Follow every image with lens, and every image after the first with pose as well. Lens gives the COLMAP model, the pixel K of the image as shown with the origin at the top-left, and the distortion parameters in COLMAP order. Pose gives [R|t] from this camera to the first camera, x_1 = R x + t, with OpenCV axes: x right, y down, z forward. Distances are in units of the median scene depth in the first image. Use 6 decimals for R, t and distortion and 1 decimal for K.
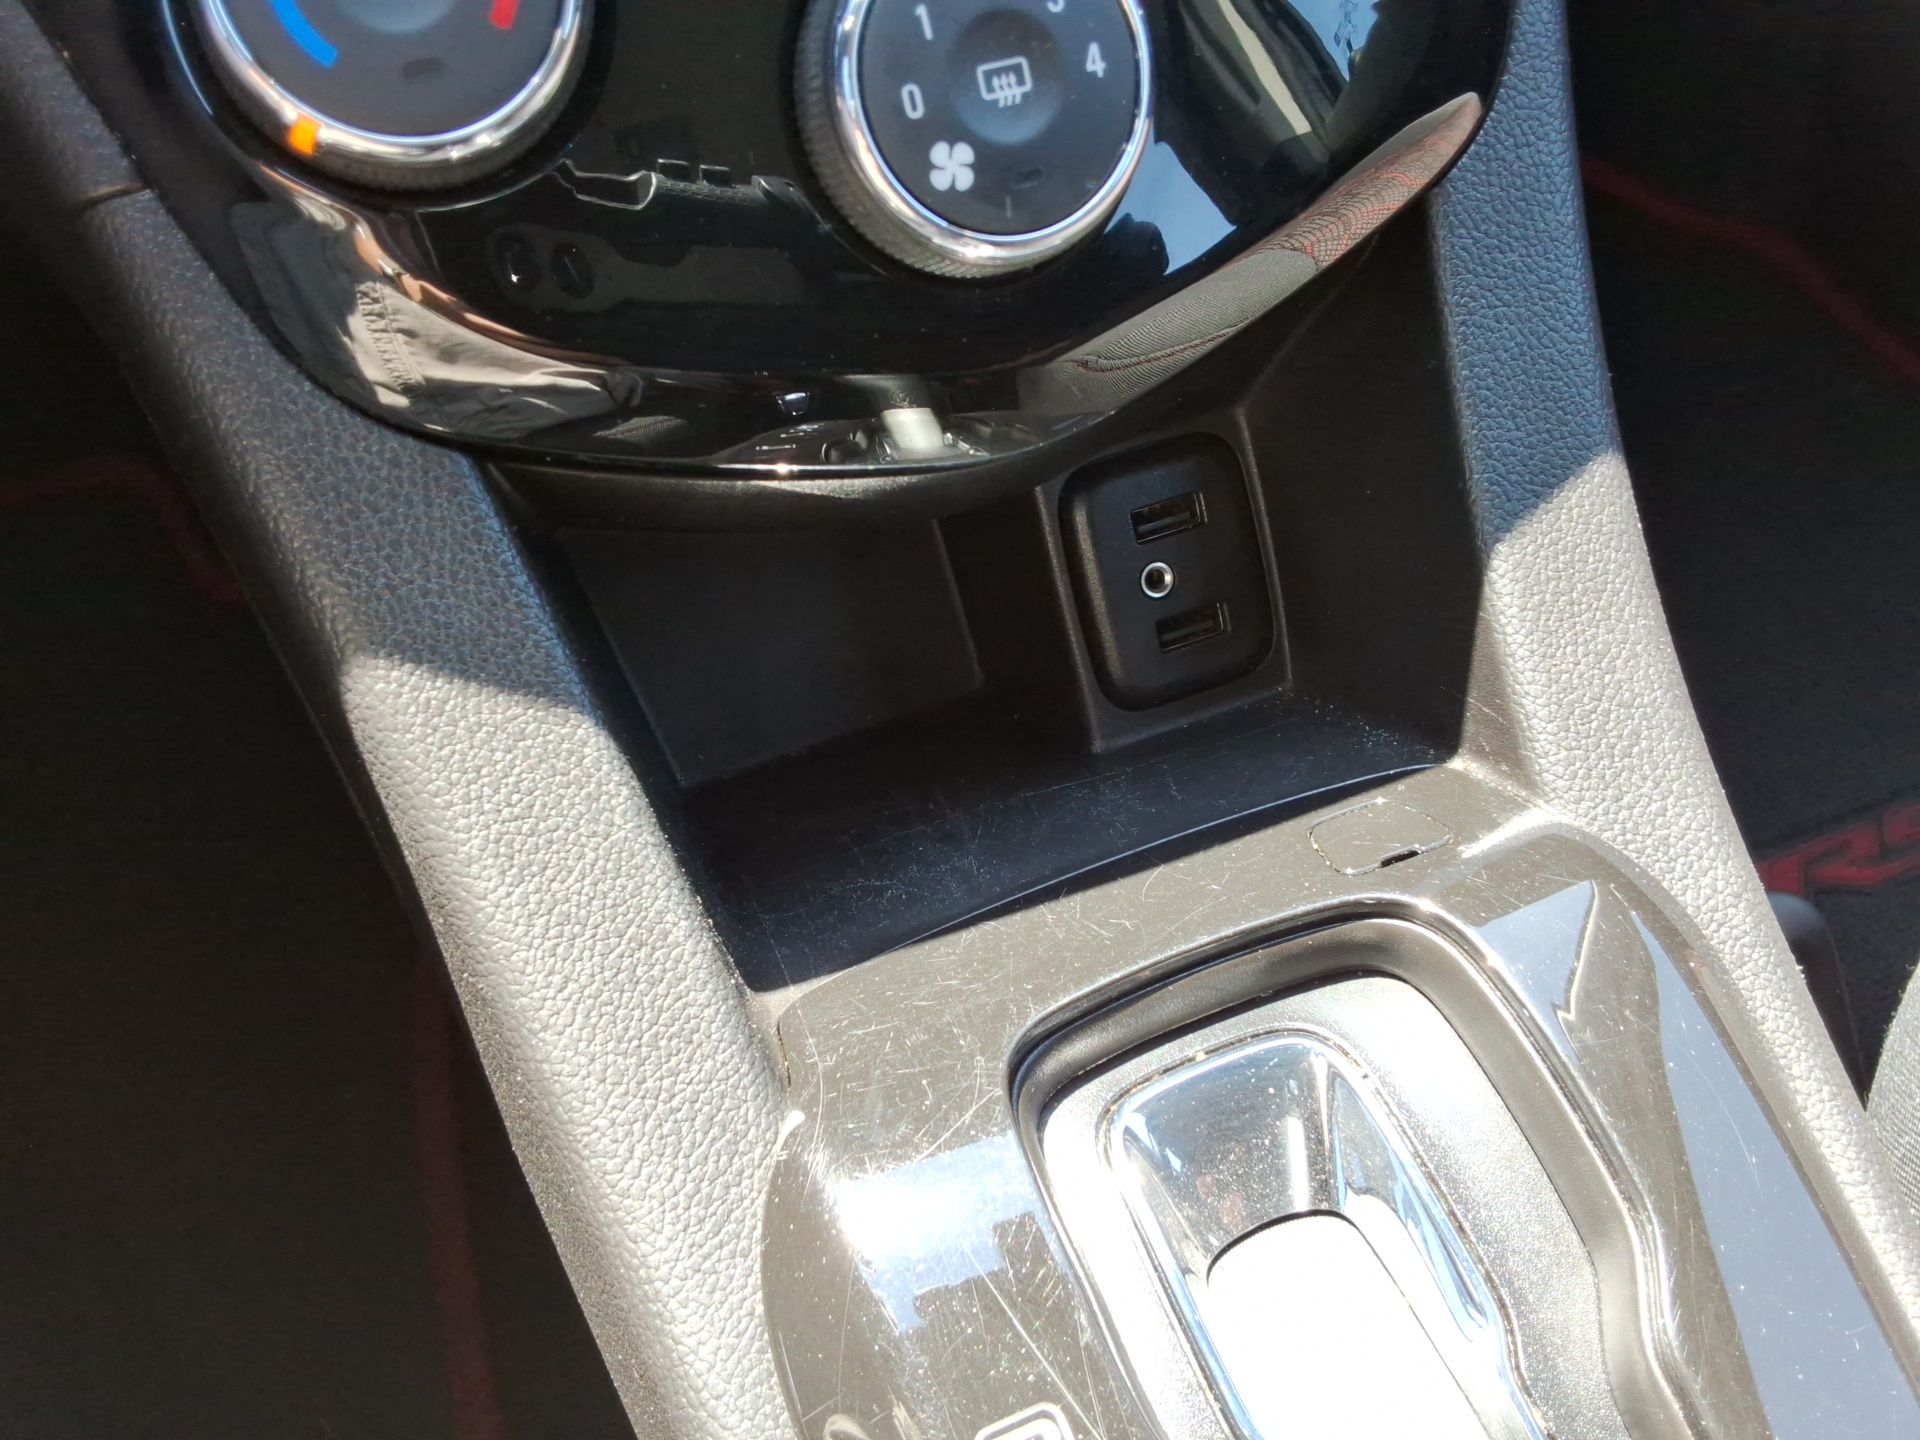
lens RADIAL K [[1549.6, 0, 958.1], [0, 1549.6, 694.0], [0, 0, 1]] dist [0.117966, -0.193672]
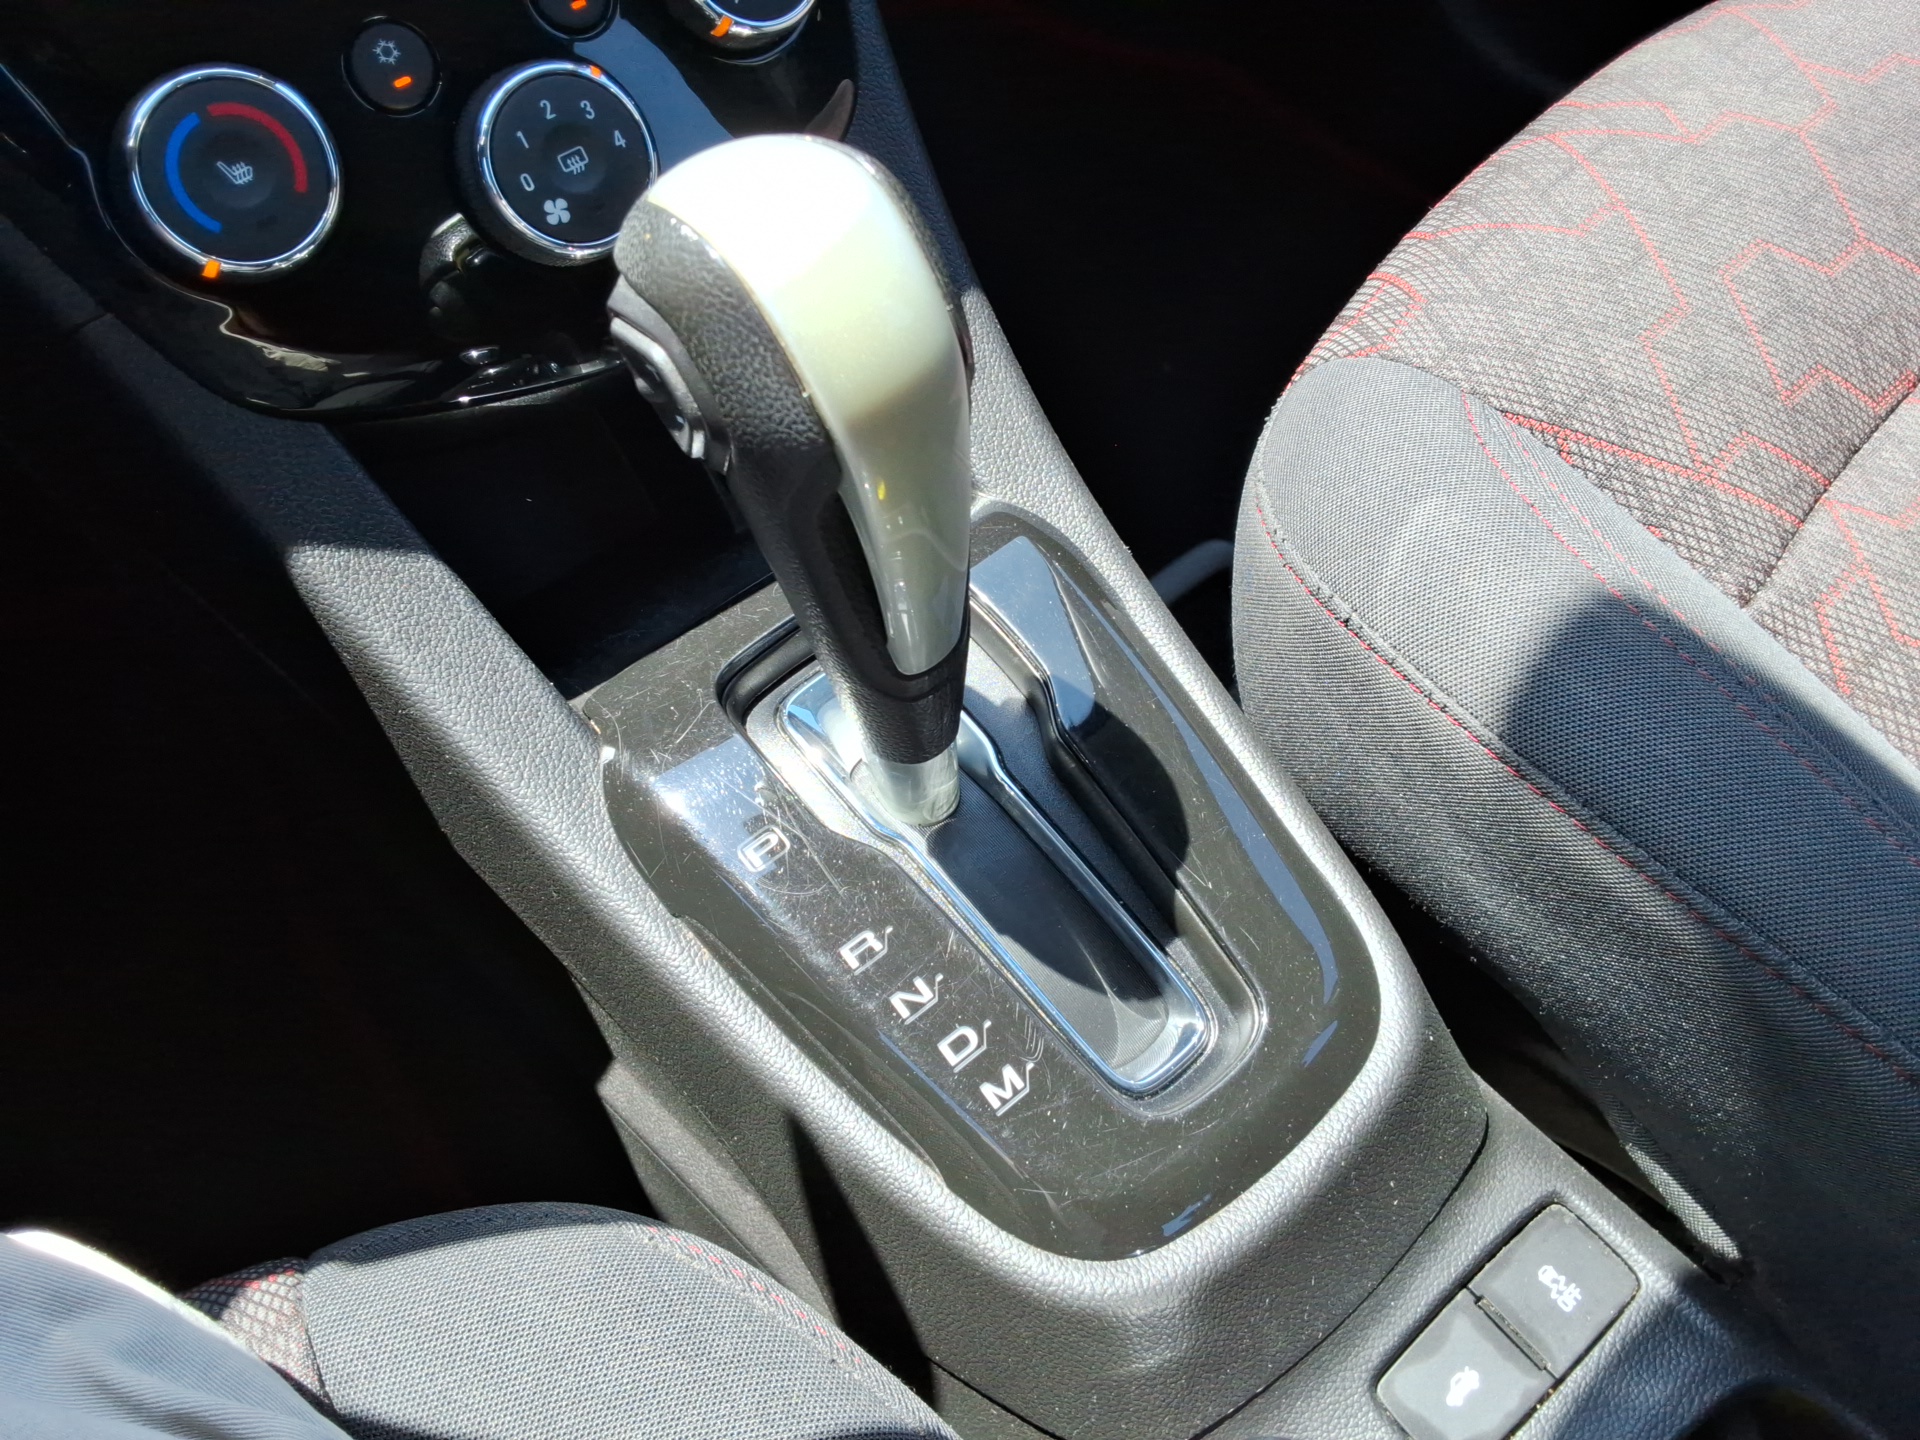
lens RADIAL K [[1549.6, 0, 958.7], [0, 1549.6, 679.0], [0, 0, 1]] dist [0.117966, -0.193672]
pose [[0.954205, -0.246287, 0.169812, -0.002295], [0.235807, 0.968529, 0.079665, 0.153970], [-0.184089, -0.035973, 0.982251, -0.878242]]
